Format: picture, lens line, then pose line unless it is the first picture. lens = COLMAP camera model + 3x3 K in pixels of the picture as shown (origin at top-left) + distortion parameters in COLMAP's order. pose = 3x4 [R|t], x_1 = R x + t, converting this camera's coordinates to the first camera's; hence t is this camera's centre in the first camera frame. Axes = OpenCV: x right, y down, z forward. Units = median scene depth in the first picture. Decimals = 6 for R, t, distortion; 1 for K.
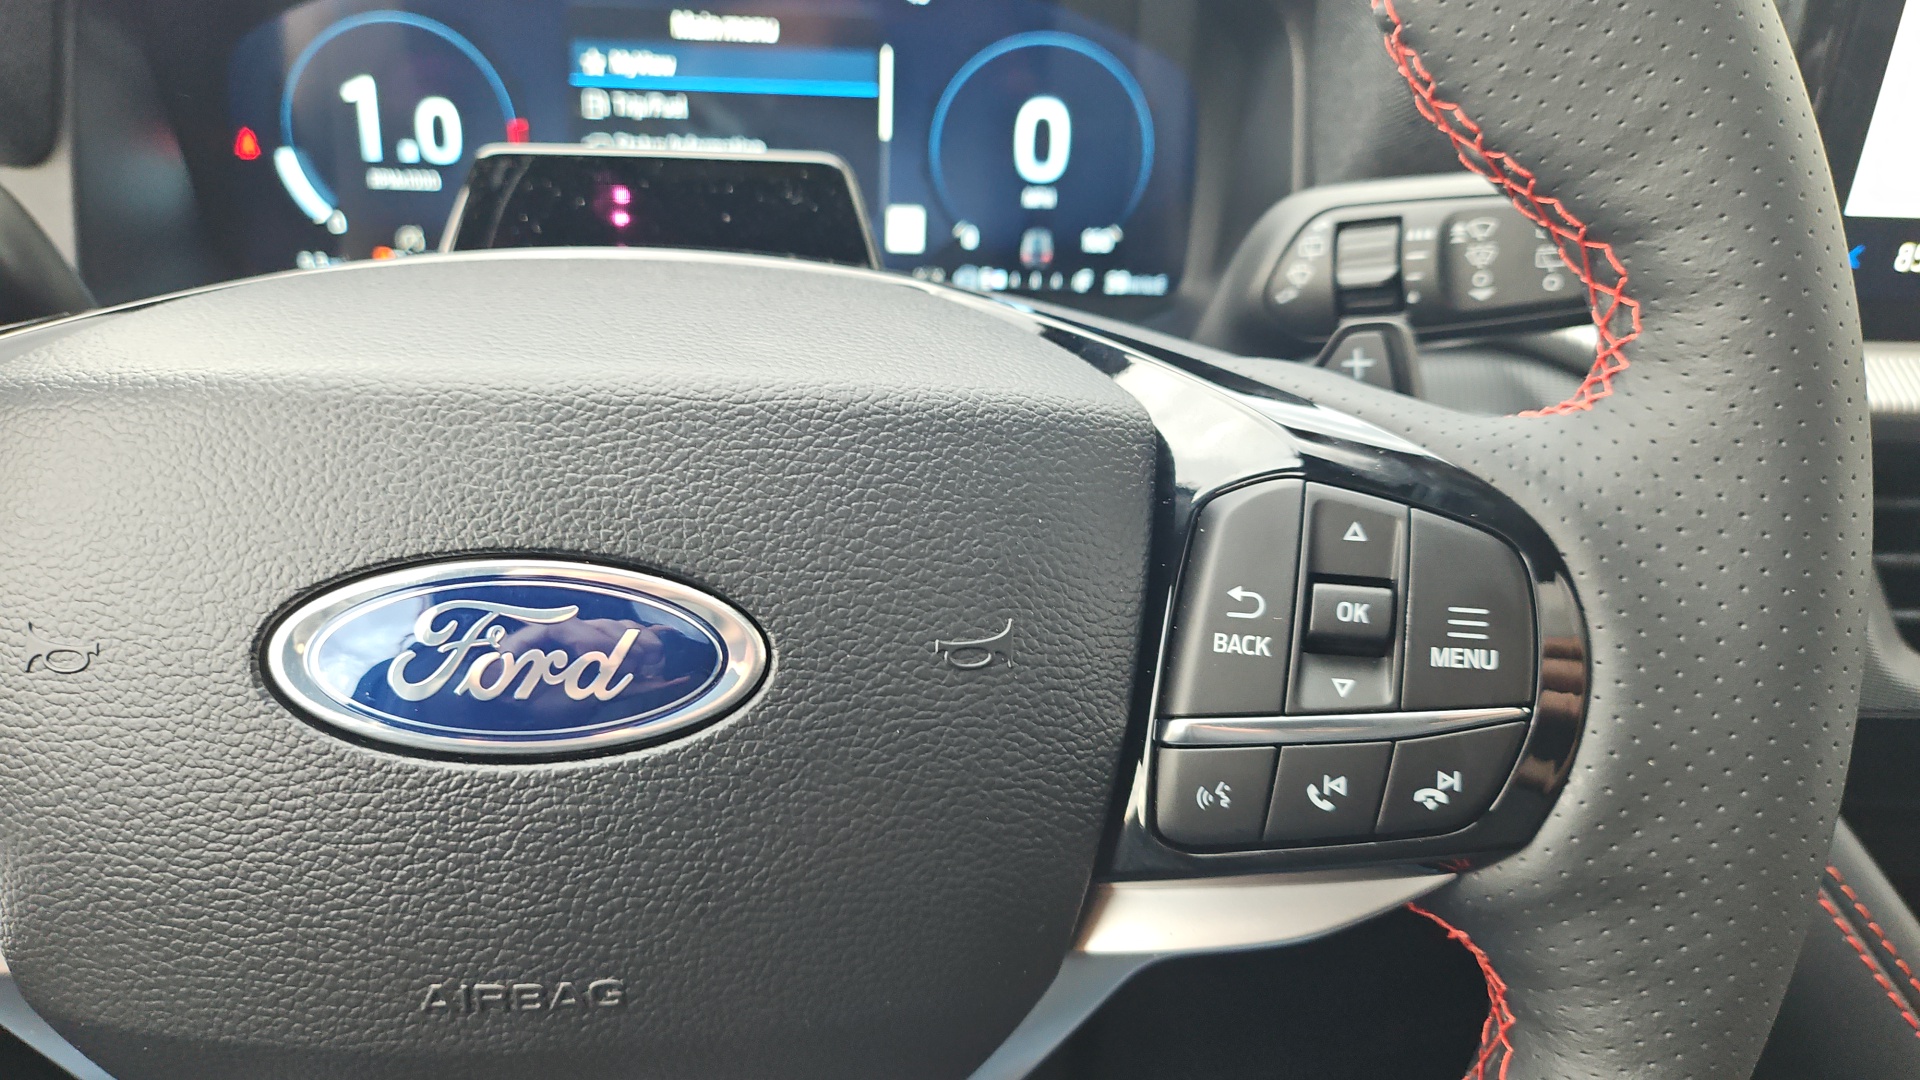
lens RADIAL K [[1338.1, 0, 930.1], [0, 1338.1, 447.1], [0, 0, 1]] dist [0.054624, -0.046440]
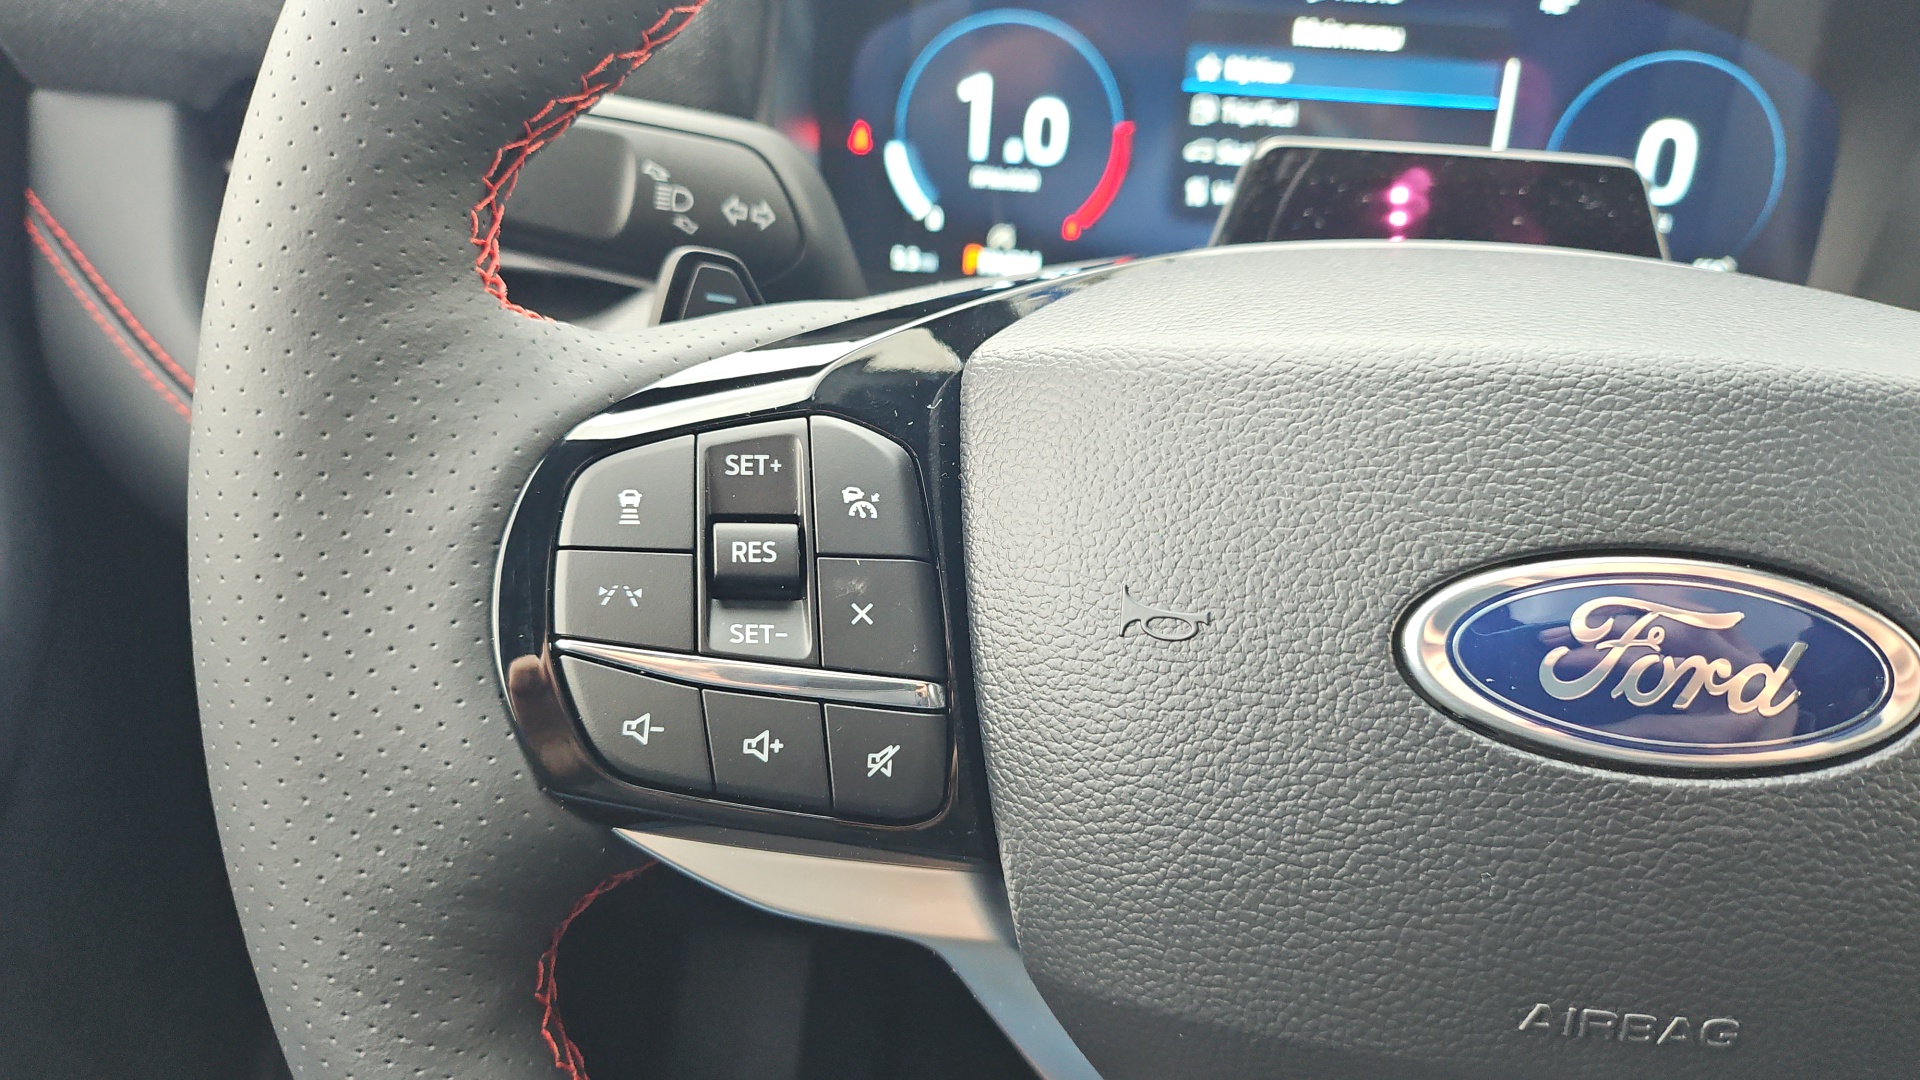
lens RADIAL K [[1338.1, 0, 993.4], [0, 1338.1, 451.6], [0, 0, 1]] dist [0.054624, -0.046440]
pose [[0.993952, 0.060377, -0.091733, -0.676069], [-0.062348, 0.997878, -0.018767, 0.055527], [0.090405, 0.024372, 0.995607, 0.019698]]
